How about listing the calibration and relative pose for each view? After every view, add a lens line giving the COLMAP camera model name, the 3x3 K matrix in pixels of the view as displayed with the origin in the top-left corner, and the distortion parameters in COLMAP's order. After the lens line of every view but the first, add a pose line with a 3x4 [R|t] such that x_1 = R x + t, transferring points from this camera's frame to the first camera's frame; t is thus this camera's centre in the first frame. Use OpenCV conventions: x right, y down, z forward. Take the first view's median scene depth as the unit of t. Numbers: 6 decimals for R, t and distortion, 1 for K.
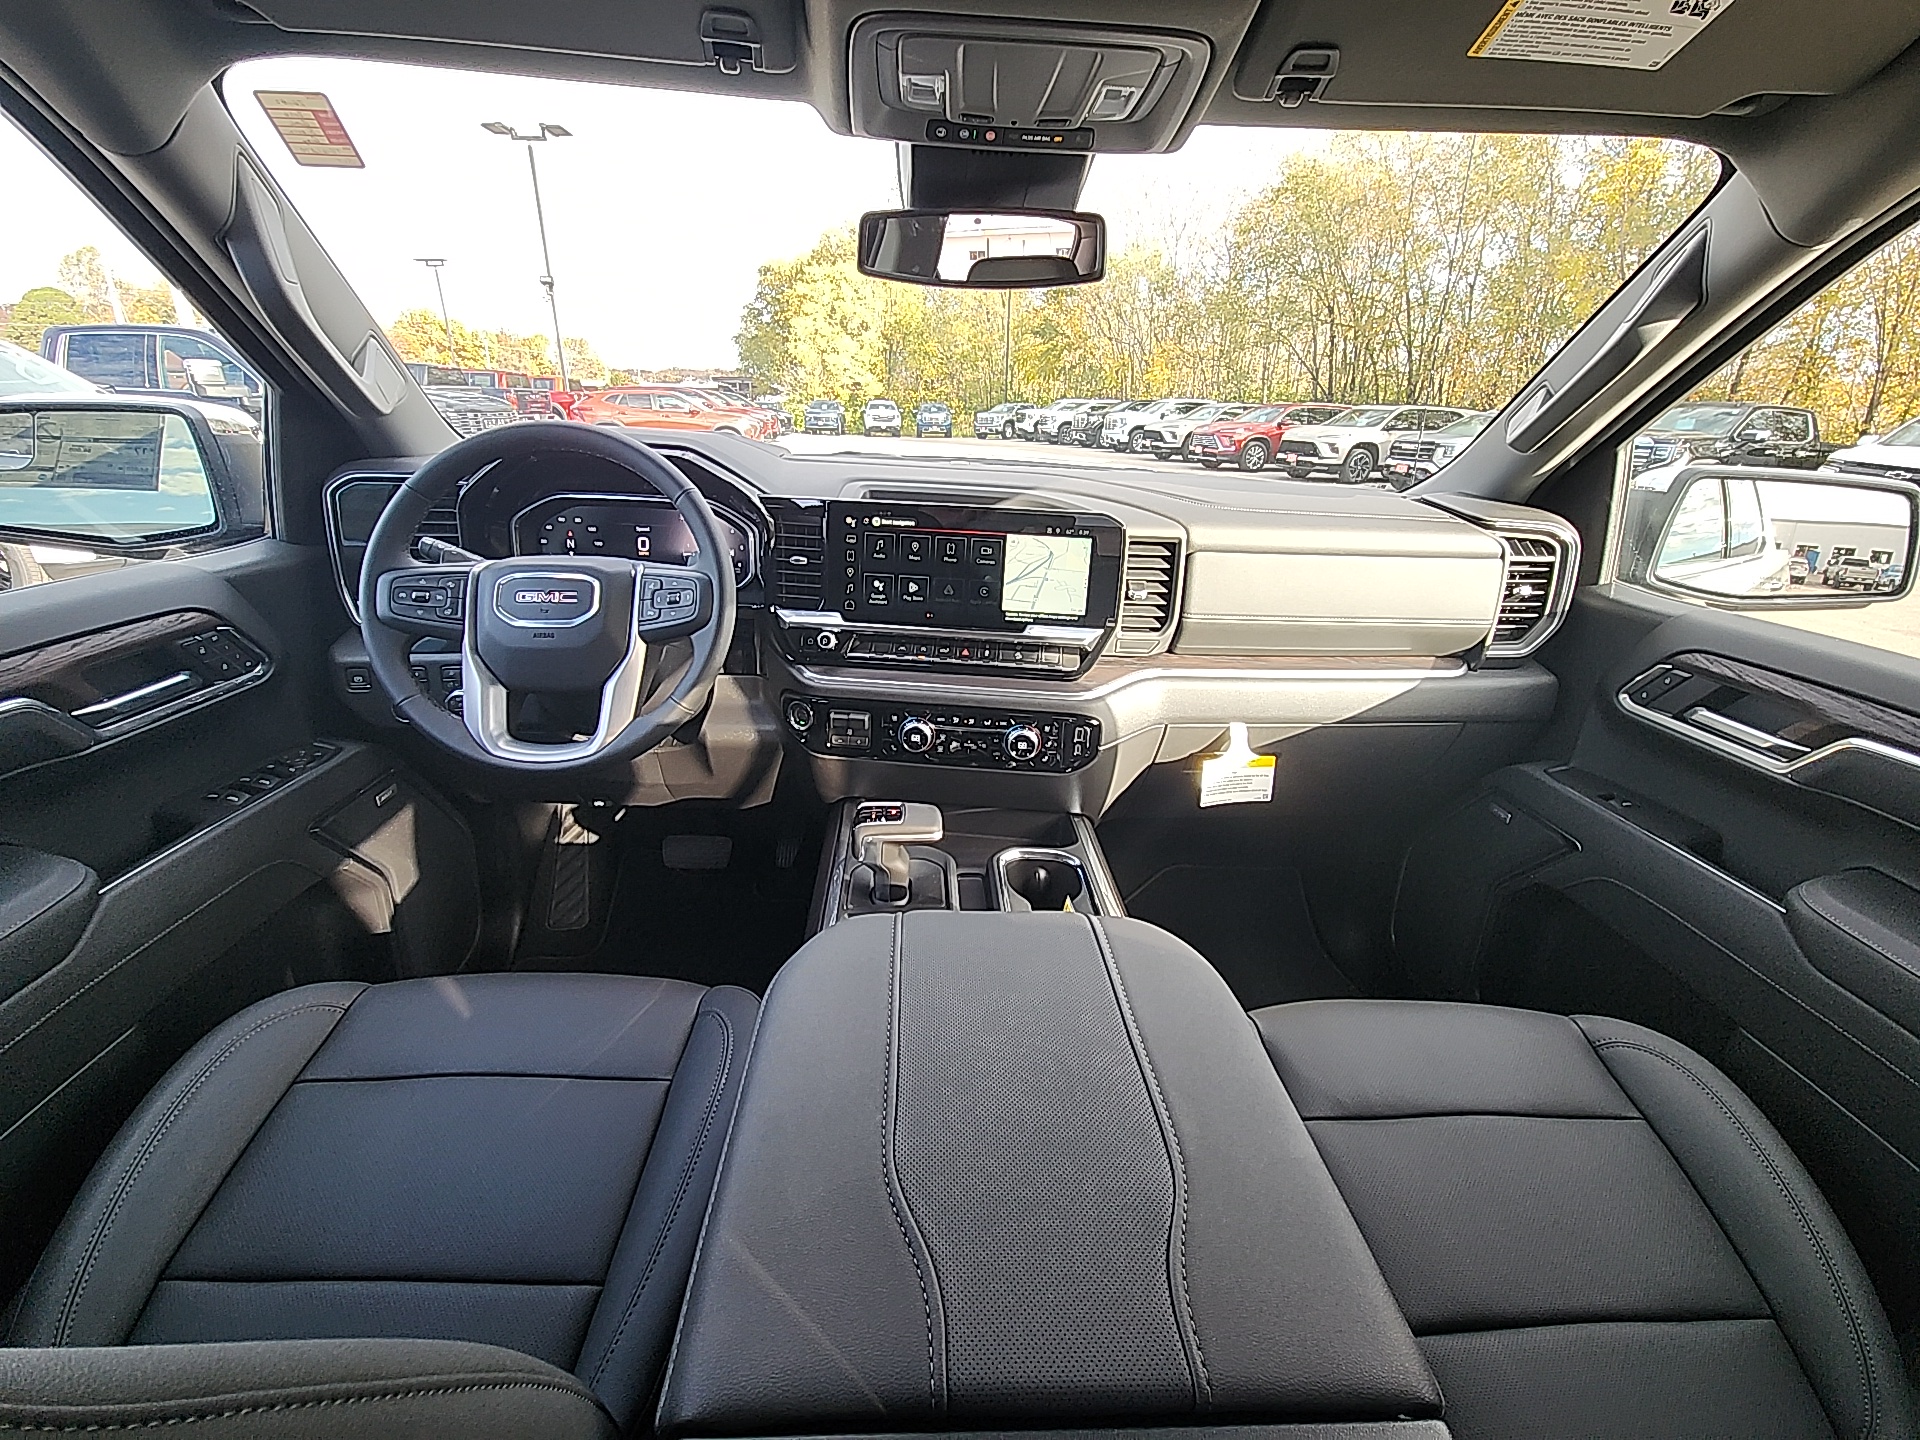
lens RADIAL K [[775.4, 0, 954.5], [0, 775.4, 701.8], [0, 0, 1]] dist [0.000139, -0.000620]
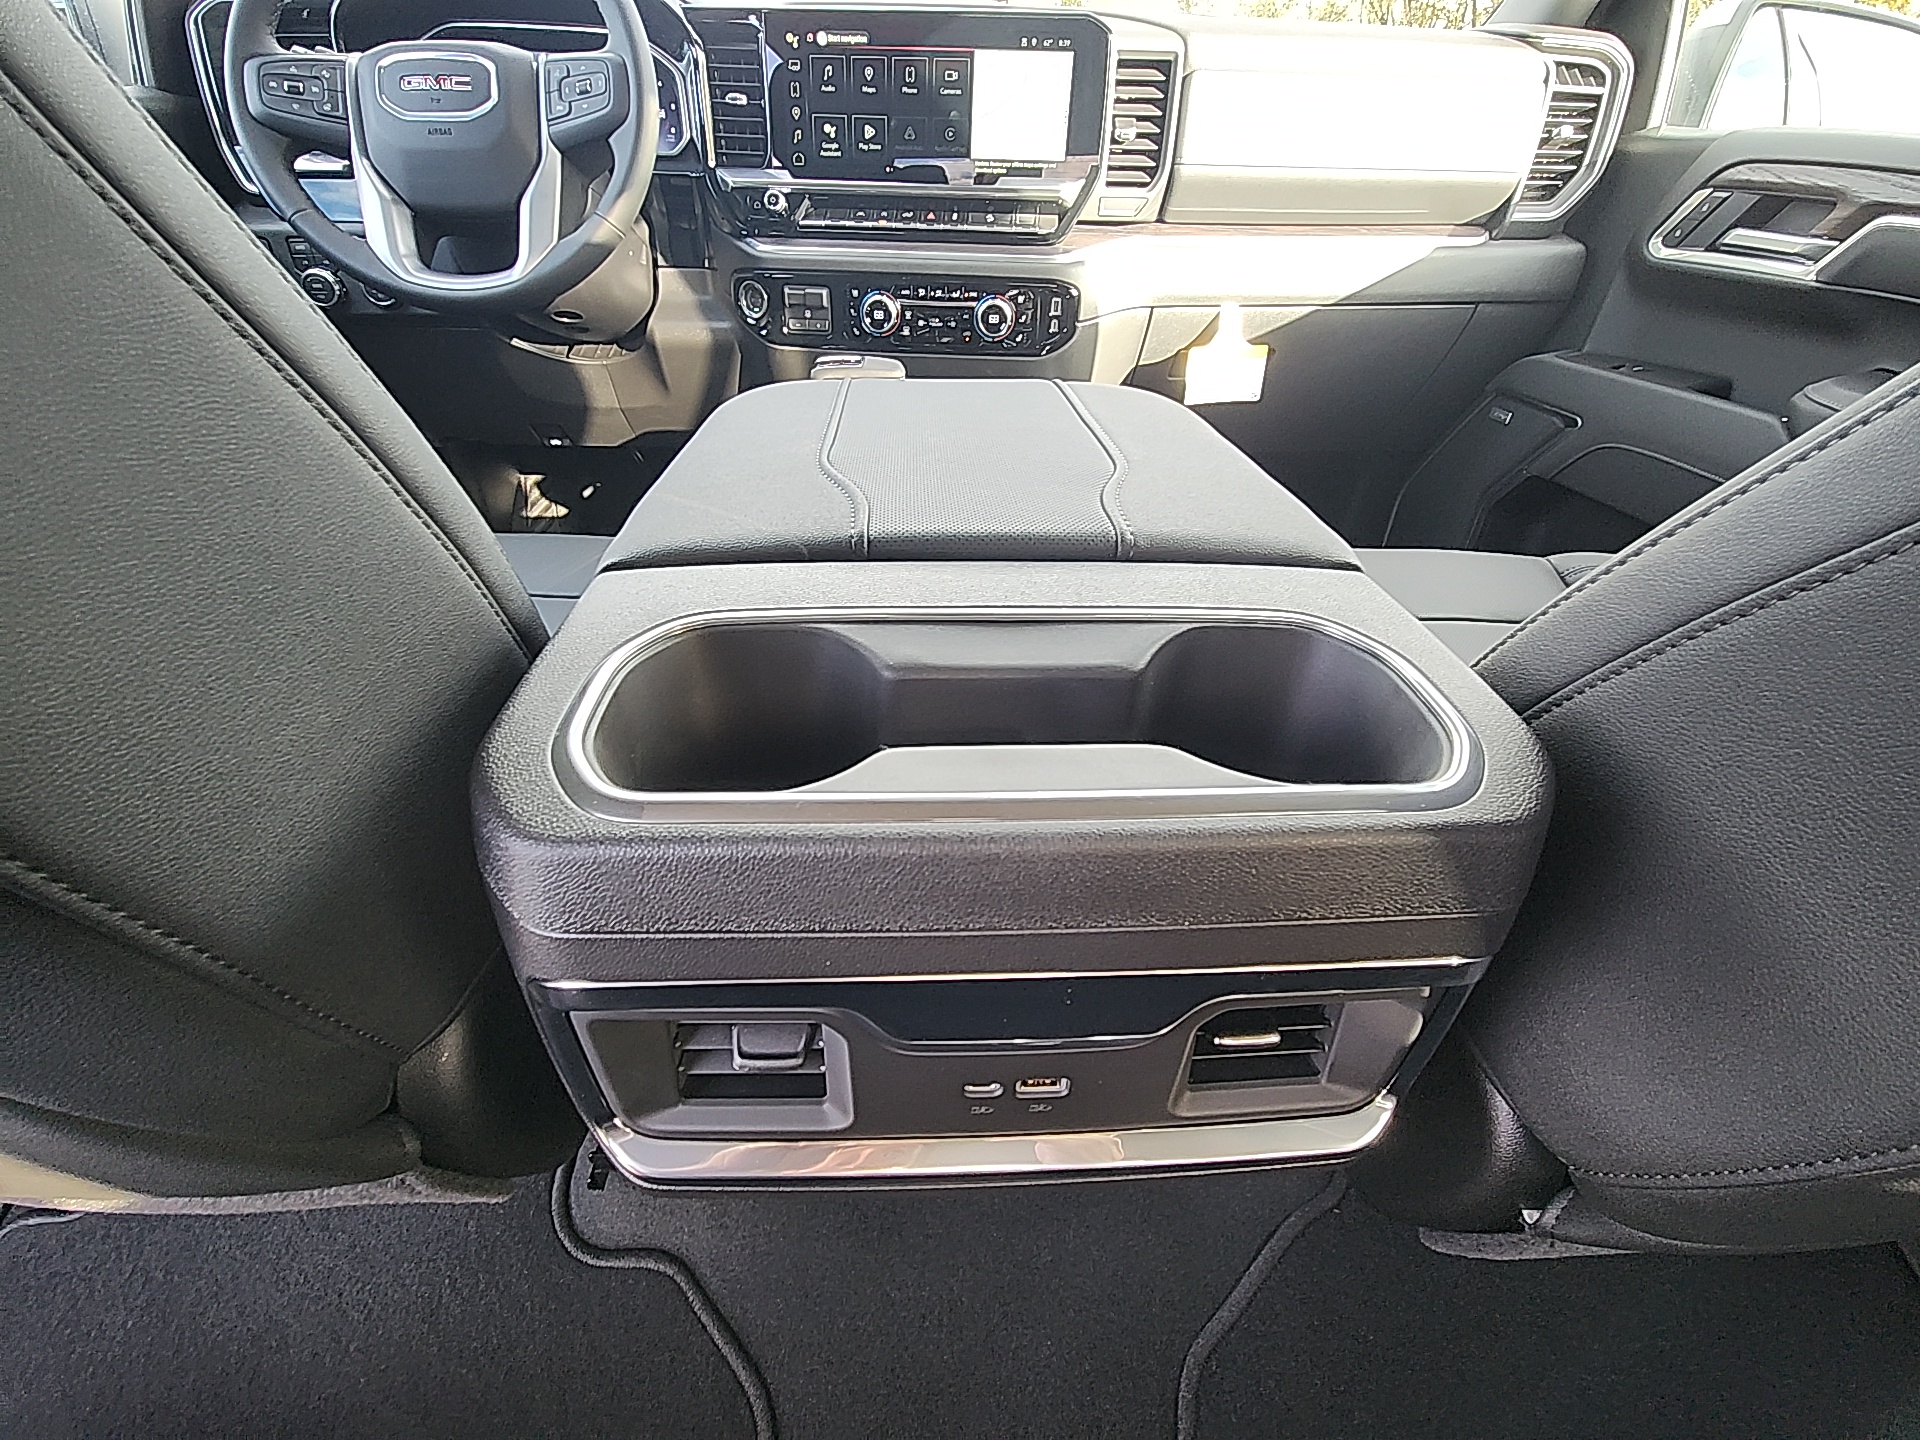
lens RADIAL K [[767.2, 0, 954.4], [0, 767.2, 704.0], [0, 0, 1]] dist [0.018894, -0.013220]
pose [[0.999812, -0.019392, -0.000302, 0.030782], [0.018939, 0.972906, 0.230423, 0.284008], [-0.004175, -0.230385, 0.973091, 0.001685]]
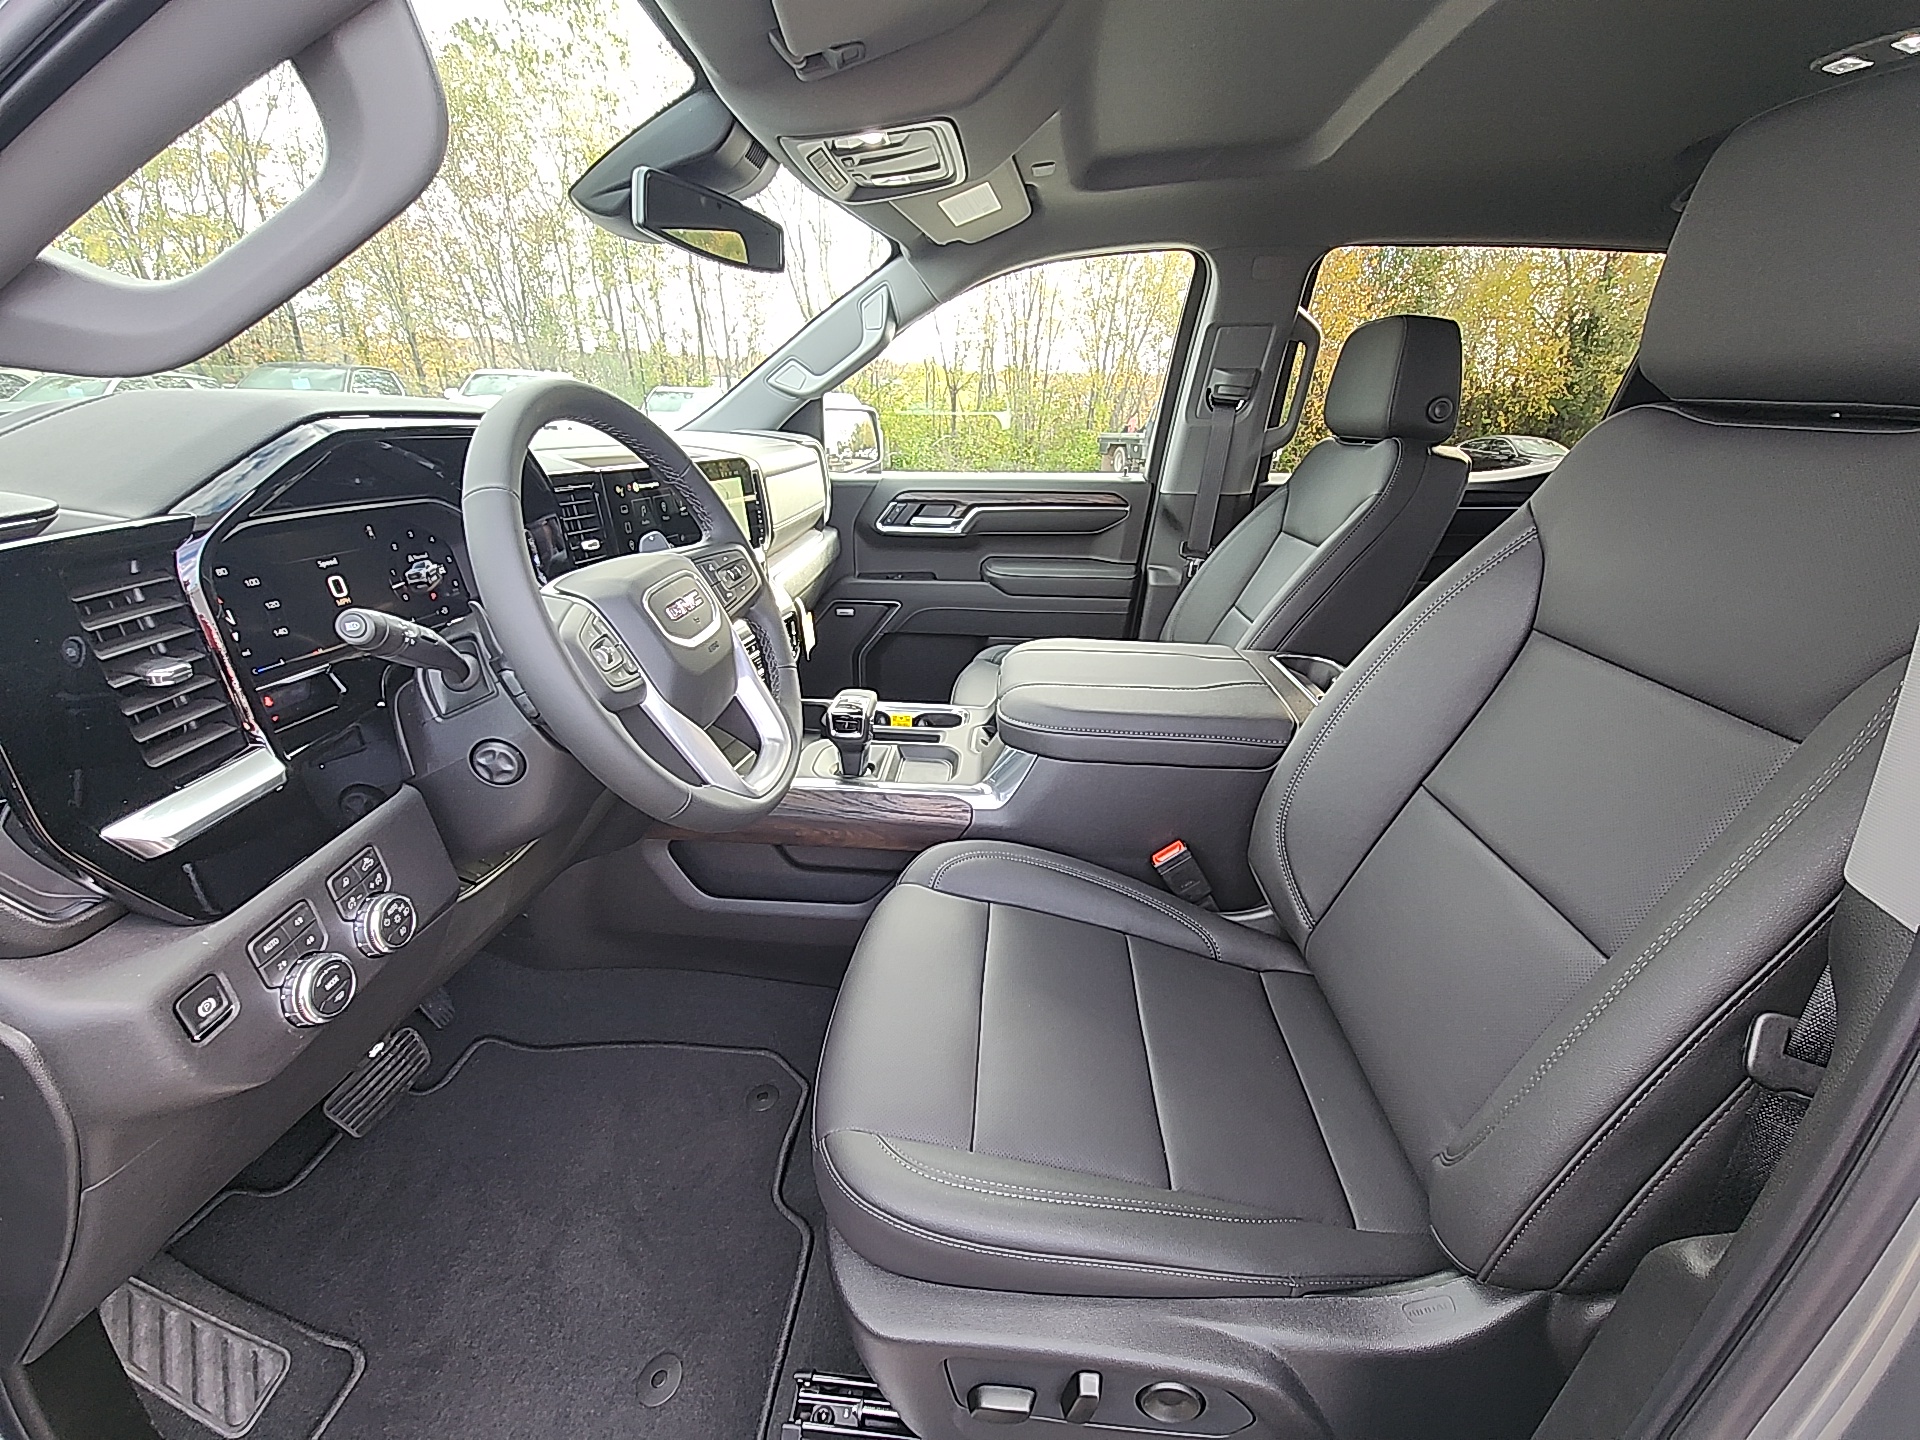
lens RADIAL K [[770.8, 0, 950.6], [0, 770.8, 703.6], [0, 0, 1]] dist [0.015250, -0.006885]
pose [[0.125991, -0.383551, 0.914885, -1.017307], [0.341646, 0.882594, 0.322965, -0.169357], [-0.931345, 0.271876, 0.242238, 0.471271]]
